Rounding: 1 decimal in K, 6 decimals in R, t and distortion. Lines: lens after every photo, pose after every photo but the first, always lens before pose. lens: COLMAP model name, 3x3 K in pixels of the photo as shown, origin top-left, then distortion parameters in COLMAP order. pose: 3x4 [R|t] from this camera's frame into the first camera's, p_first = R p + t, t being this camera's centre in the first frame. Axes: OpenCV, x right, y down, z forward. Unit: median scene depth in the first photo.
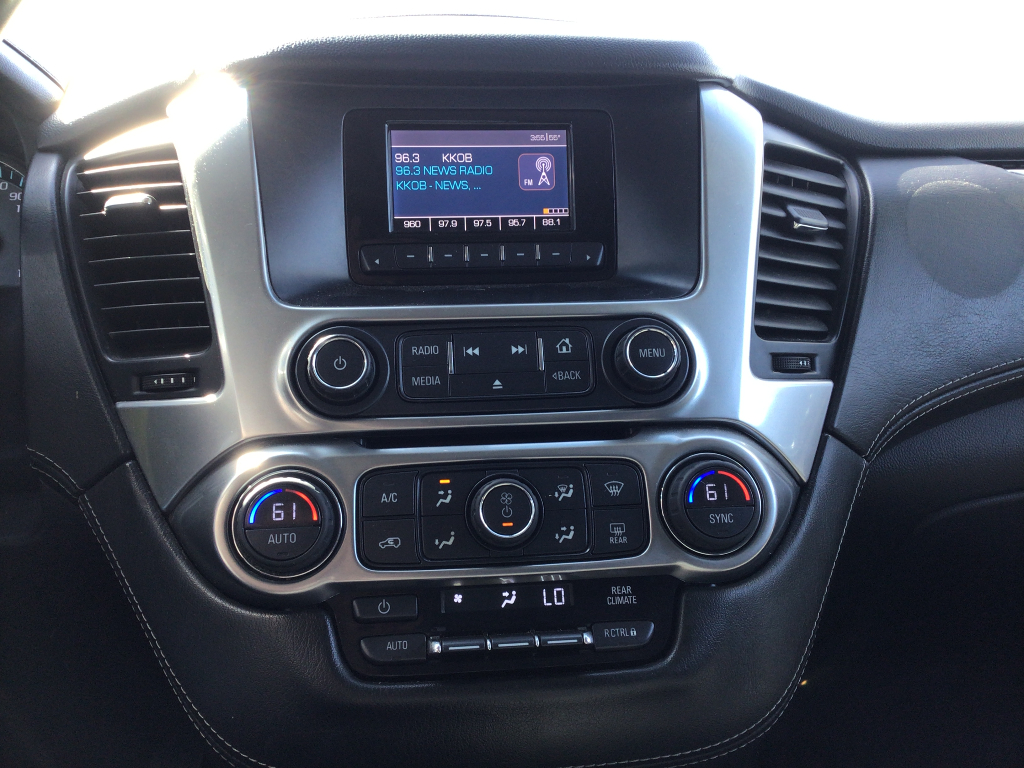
lens RADIAL K [[951.6, 0, 511.5], [0, 951.6, 389.0], [0, 0, 1]] dist [0.085159, 0.000000]
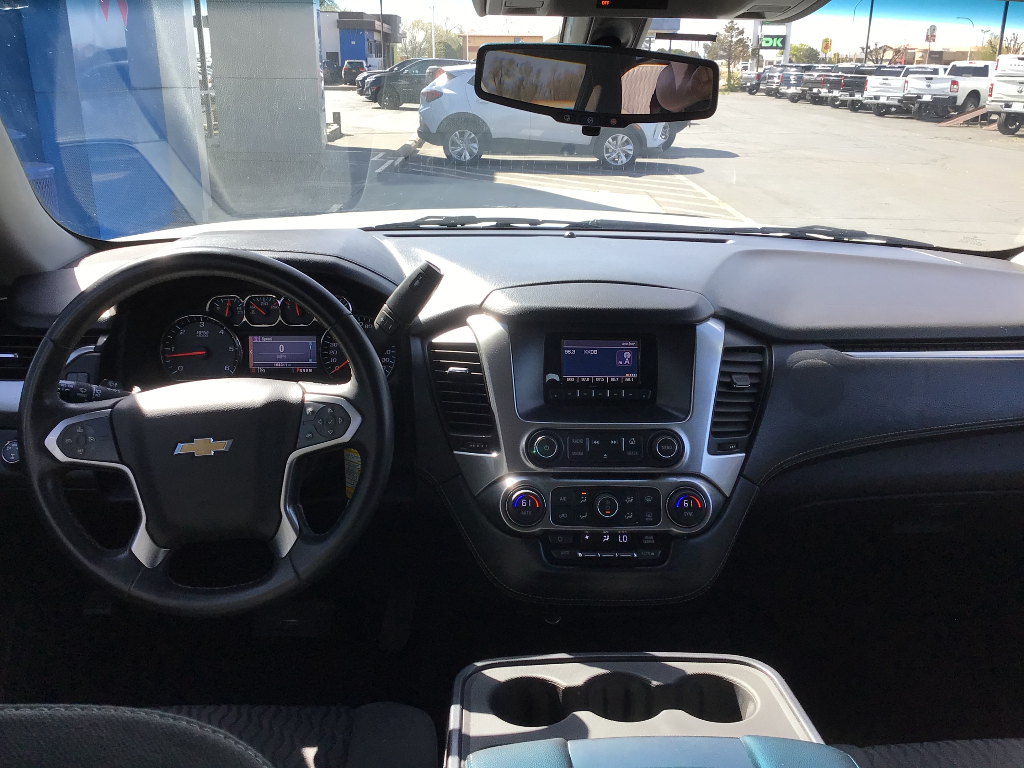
lens RADIAL K [[921.2, 0, 513.0], [0, 921.2, 377.0], [0, 0, 1]] dist [0.038621, -0.016108]
pose [[0.997250, 0.050853, -0.053917, -0.135631], [-0.045849, 0.994858, 0.090307, -0.415760], [0.058232, -0.087586, 0.994453, -1.418320]]
